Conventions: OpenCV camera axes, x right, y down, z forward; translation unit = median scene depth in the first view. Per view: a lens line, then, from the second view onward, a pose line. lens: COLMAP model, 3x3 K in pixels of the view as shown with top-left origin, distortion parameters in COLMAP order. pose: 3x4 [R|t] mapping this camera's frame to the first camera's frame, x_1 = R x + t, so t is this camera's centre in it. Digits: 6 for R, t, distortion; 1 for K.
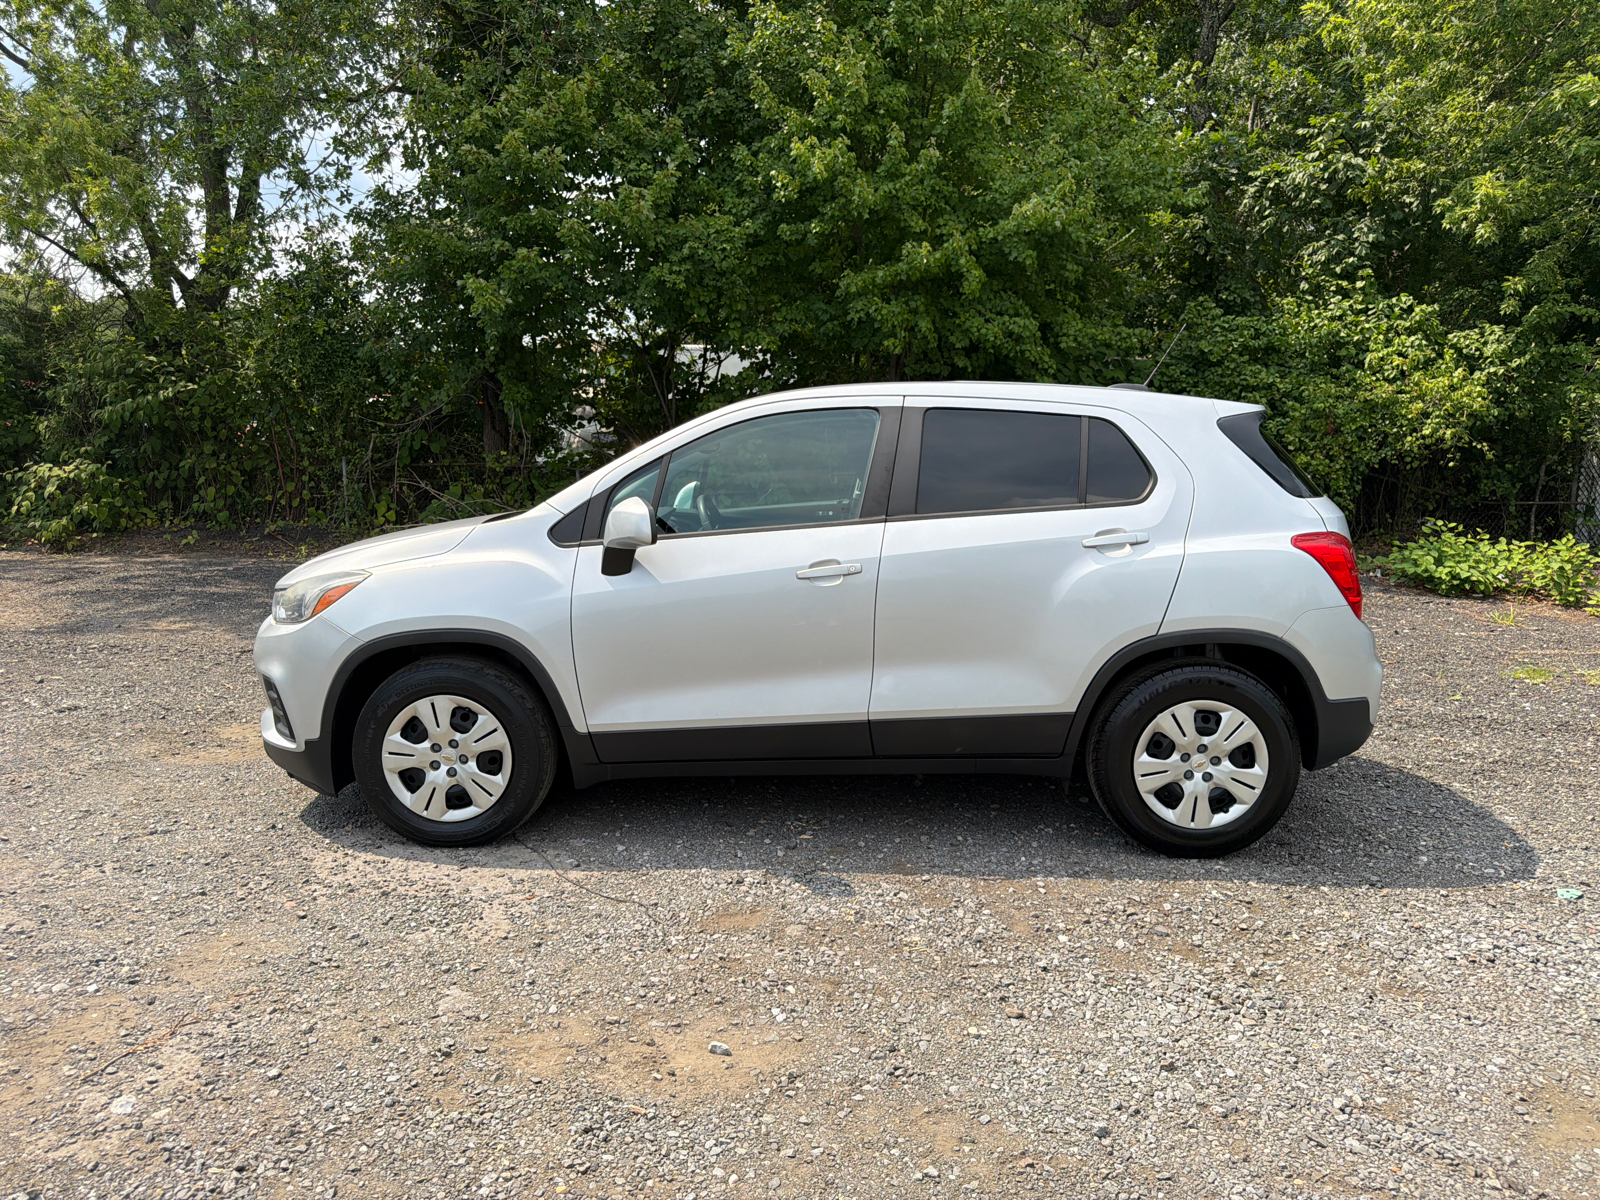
lens RADIAL K [[1155.1, 0, 788.1], [0, 1155.1, 596.7], [0, 0, 1]] dist [0.020187, -0.022562]
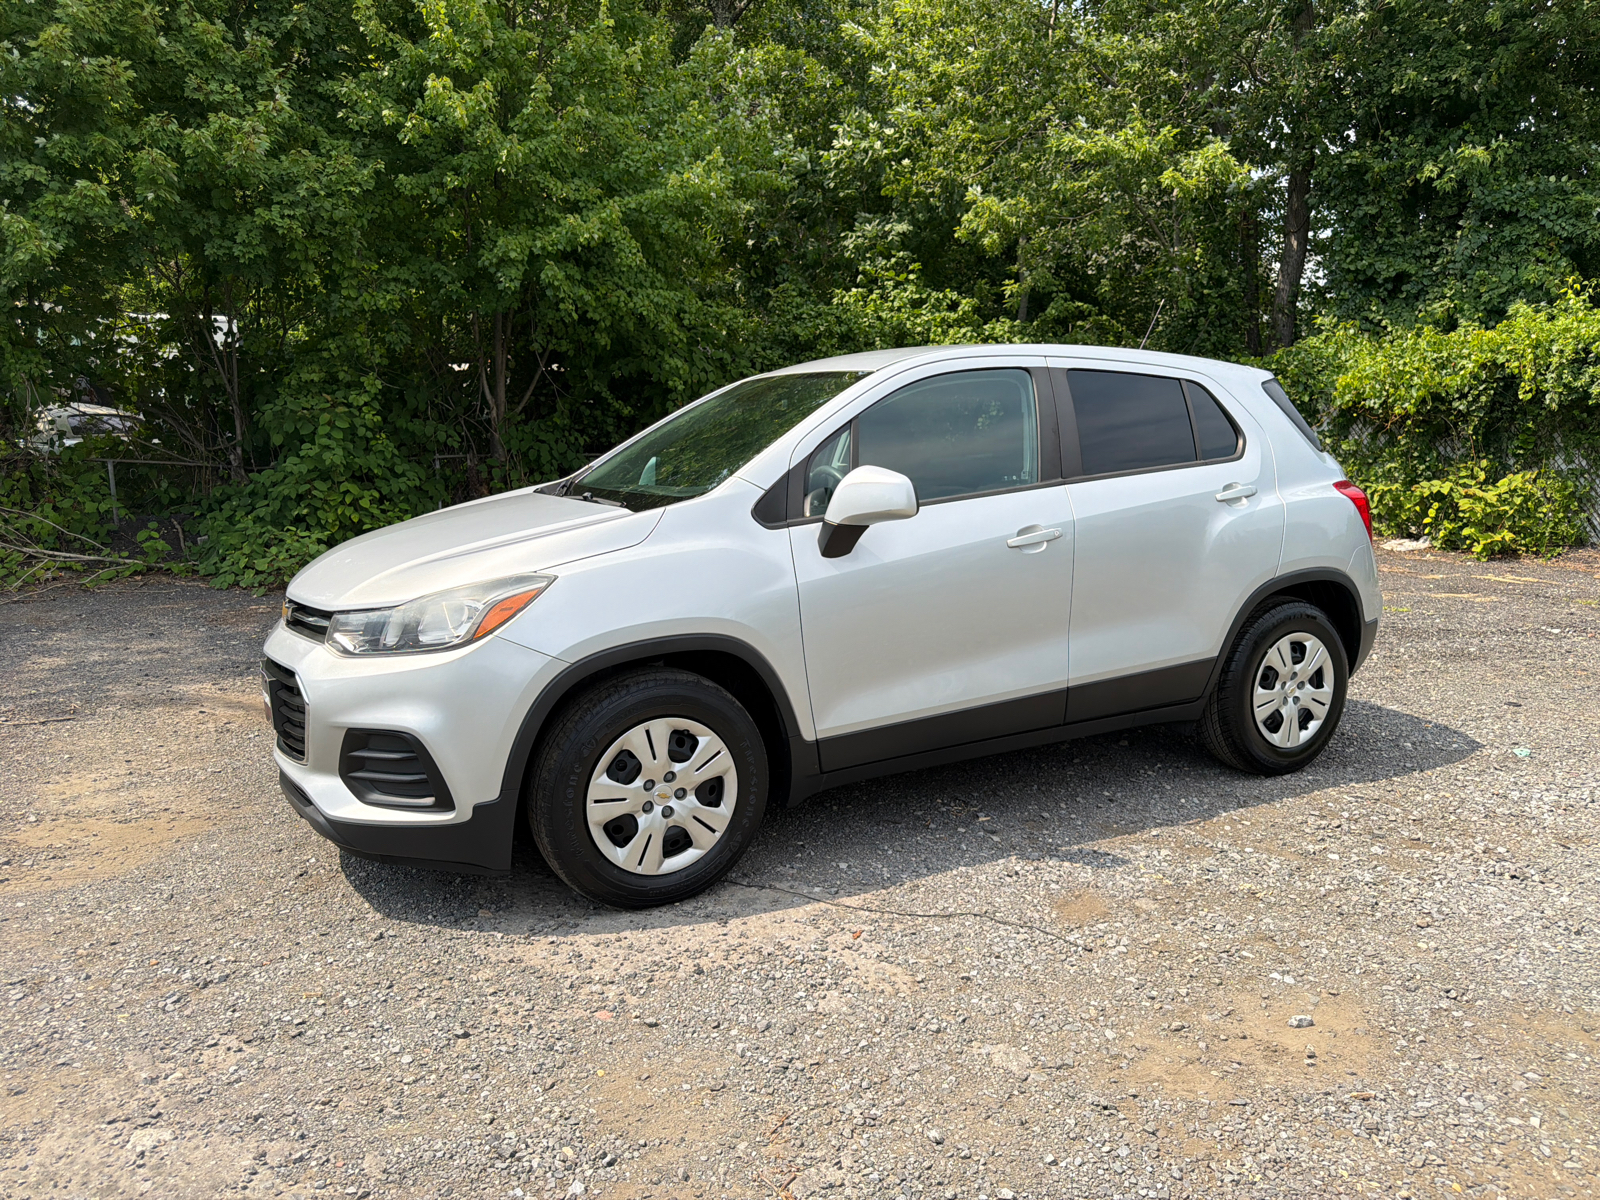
lens RADIAL K [[1155.1, 0, 797.0], [0, 1155.1, 606.0], [0, 0, 1]] dist [0.020187, -0.022562]
pose [[0.863803, -0.083833, 0.496807, -0.604628], [0.074225, 0.996475, 0.039093, -0.016891], [-0.498333, 0.003106, 0.866980, 0.255215]]
